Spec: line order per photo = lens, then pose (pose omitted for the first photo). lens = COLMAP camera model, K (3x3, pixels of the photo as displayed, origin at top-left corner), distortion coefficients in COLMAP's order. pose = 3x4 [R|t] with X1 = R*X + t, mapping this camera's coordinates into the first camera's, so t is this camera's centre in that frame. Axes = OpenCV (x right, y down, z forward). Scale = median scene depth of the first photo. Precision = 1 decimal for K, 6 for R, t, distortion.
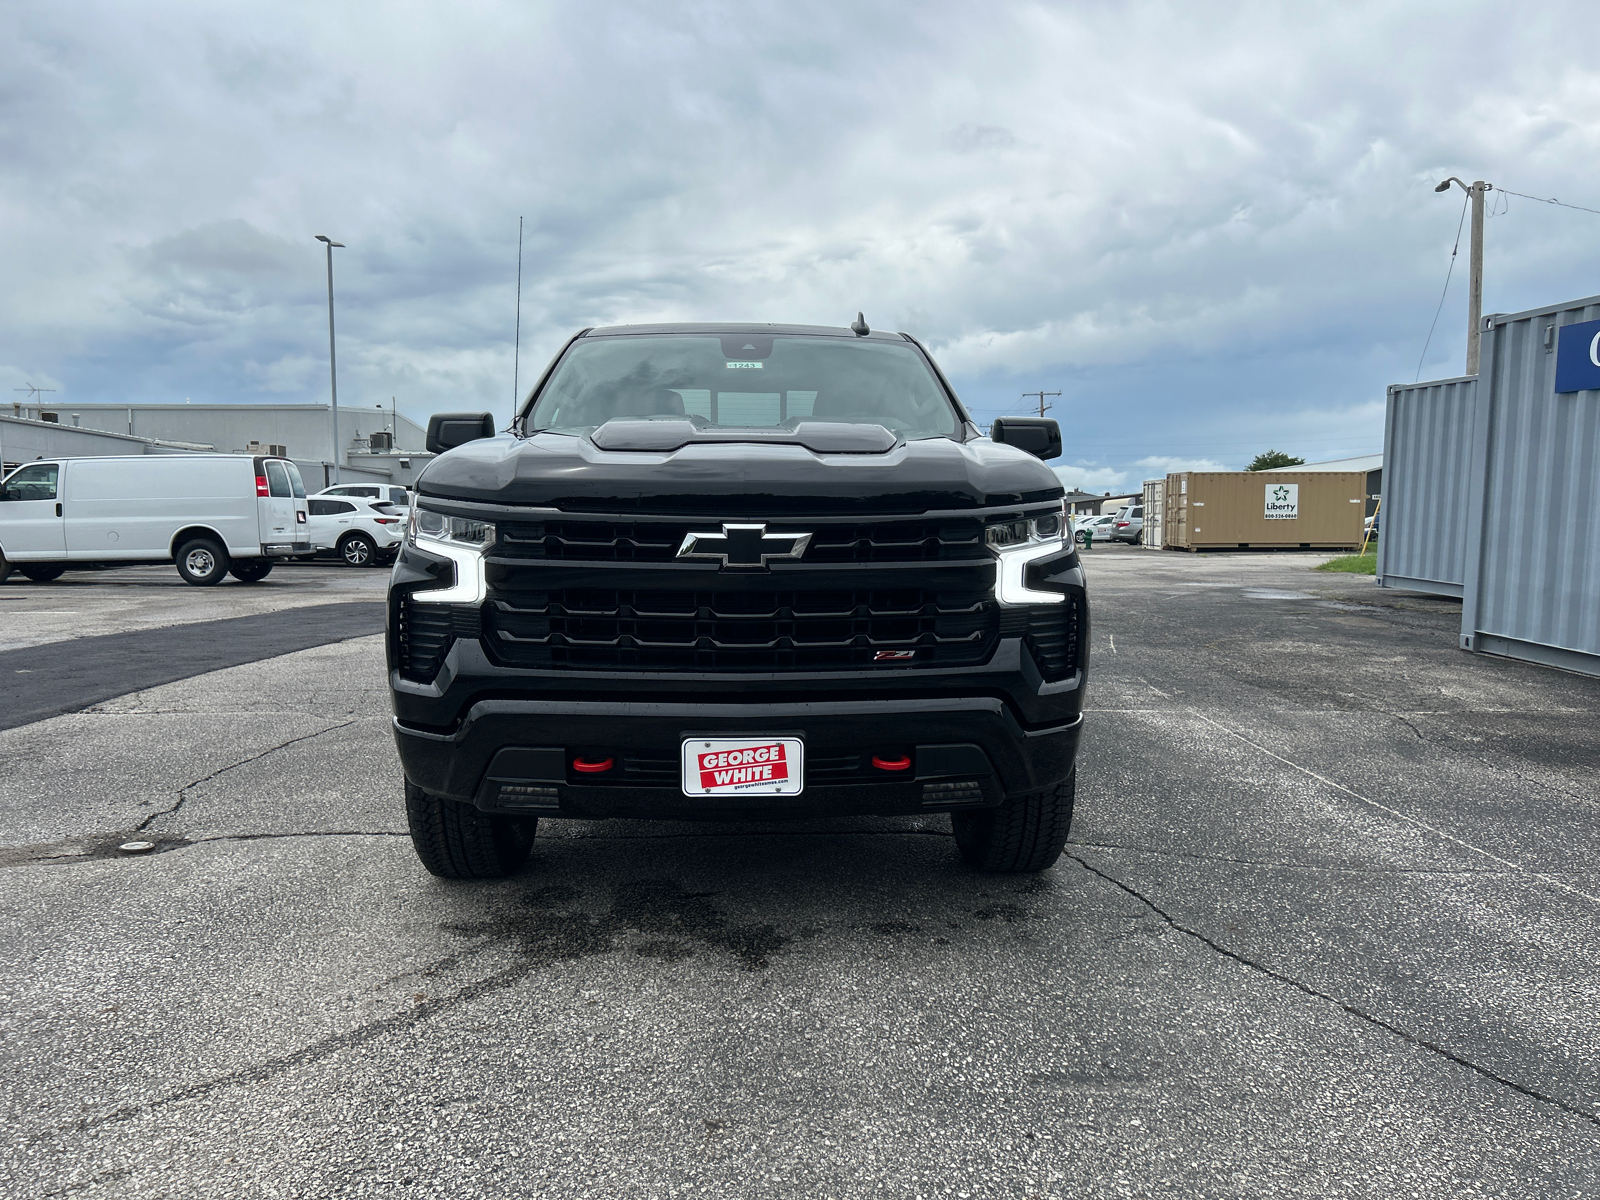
lens RADIAL K [[1216.5, 0, 812.6], [0, 1216.5, 570.0], [0, 0, 1]] dist [0.062325, -0.072118]
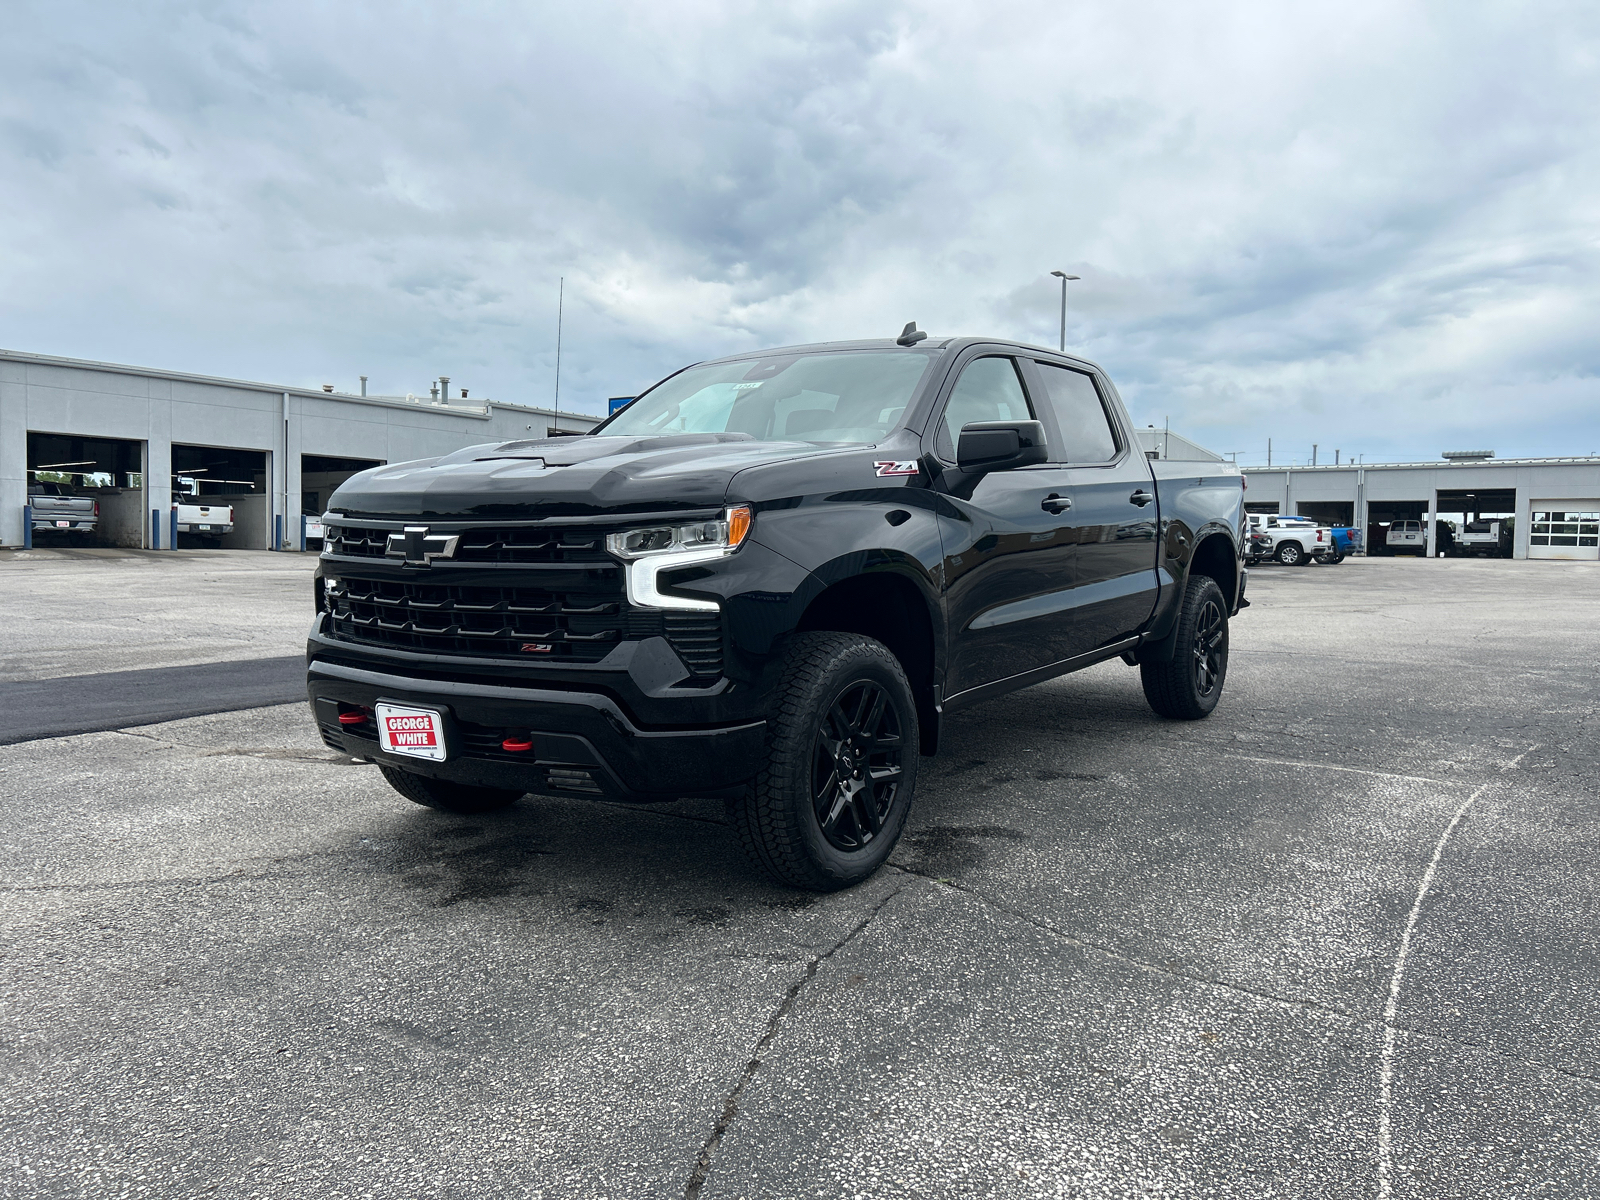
lens RADIAL K [[1206.8, 0, 801.2], [0, 1206.8, 579.1], [0, 0, 1]] dist [0.058653, -0.063055]
pose [[0.790002, 0.031597, -0.612289, 0.920681], [-0.035582, 0.999351, 0.005663, -0.007123], [0.612070, 0.017313, 0.790614, 0.281036]]
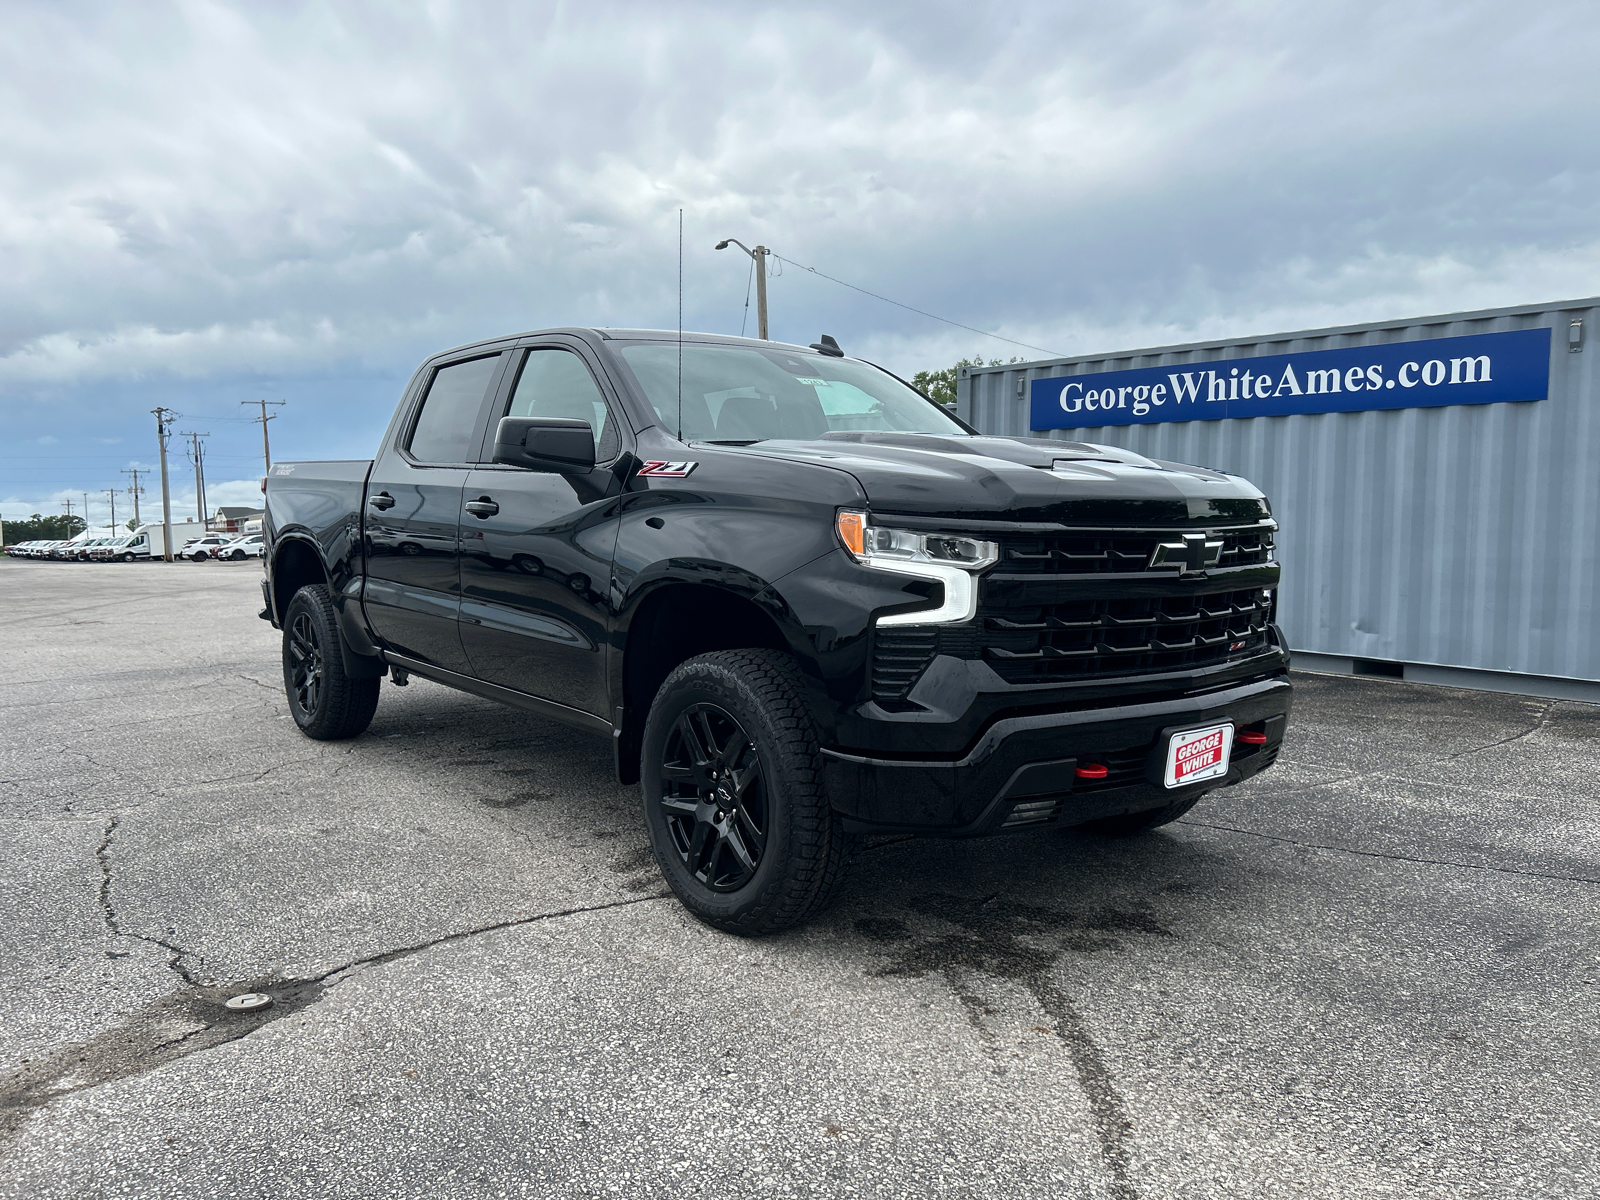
lens RADIAL K [[1206.8, 0, 801.2], [0, 1206.8, 579.1], [0, 0, 1]] dist [0.058653, -0.063055]
pose [[0.808960, -0.038929, 0.586573, -0.941173], [0.042643, 0.999062, 0.007495, -0.019744], [-0.586315, 0.018950, 0.809862, 0.304855]]
